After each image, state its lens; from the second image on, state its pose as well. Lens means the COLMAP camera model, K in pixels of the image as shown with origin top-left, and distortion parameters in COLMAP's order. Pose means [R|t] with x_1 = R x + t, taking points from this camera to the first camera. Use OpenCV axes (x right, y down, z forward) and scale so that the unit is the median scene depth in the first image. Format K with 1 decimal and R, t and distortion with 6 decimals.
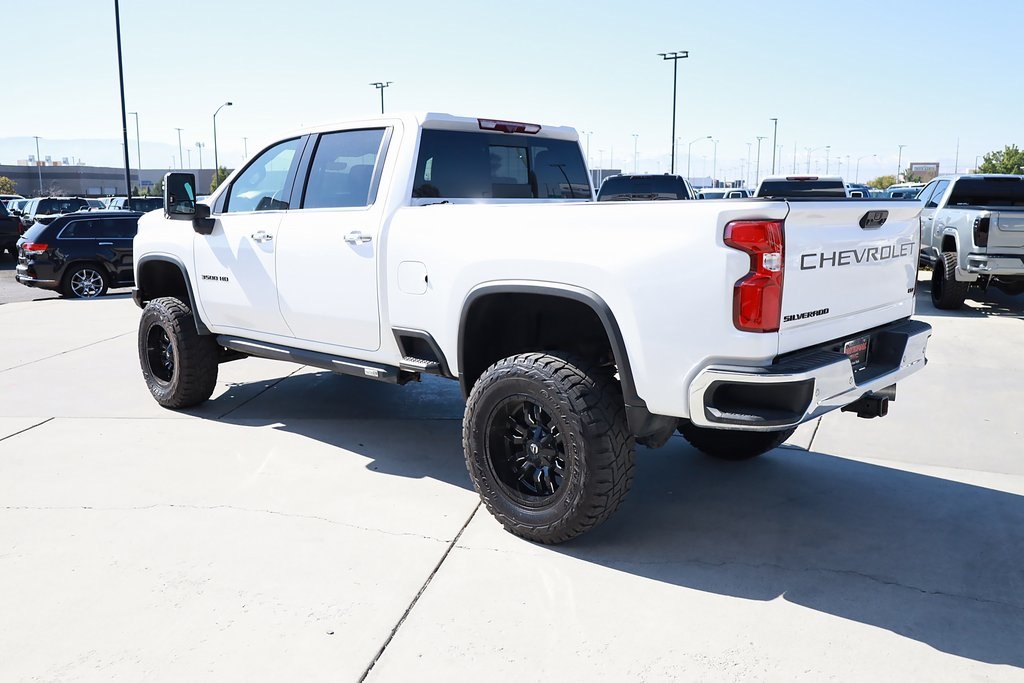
lens RADIAL K [[834.7, 0, 517.4], [0, 834.7, 342.9], [0, 0, 1]] dist [-0.000845, -0.007285]
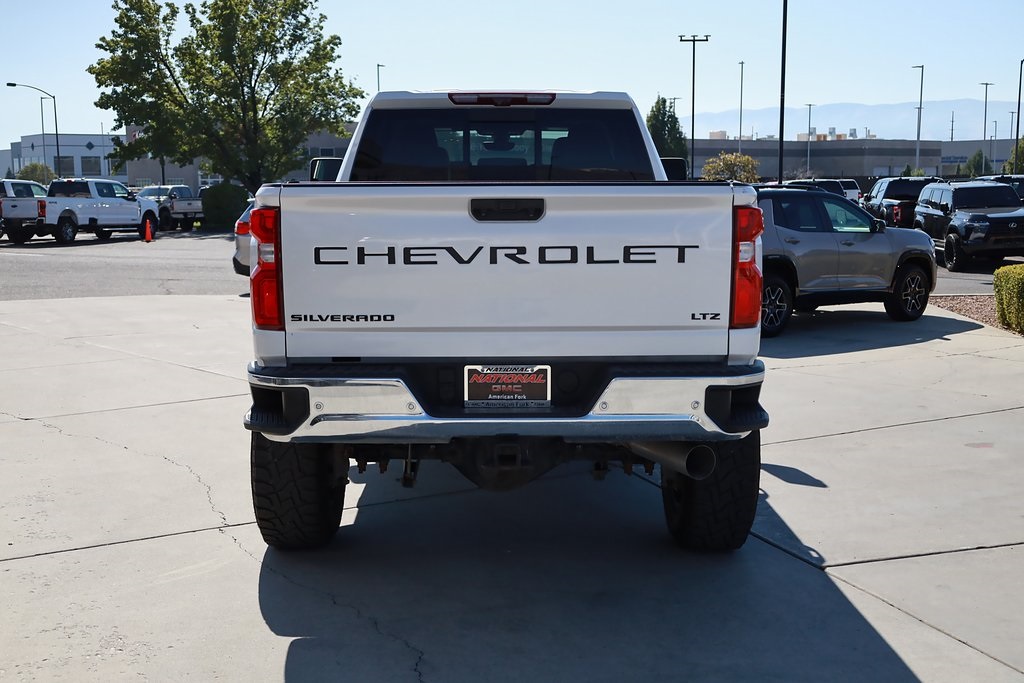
lens RADIAL K [[1165.3, 0, 504.9], [0, 1165.3, 340.7], [0, 0, 1]] dist [0.008341, 0.000000]
pose [[0.687112, 0.095527, -0.720244, 0.866144], [-0.120264, 0.992598, 0.016918, -0.033307], [0.716528, 0.074995, 0.693515, 0.190523]]
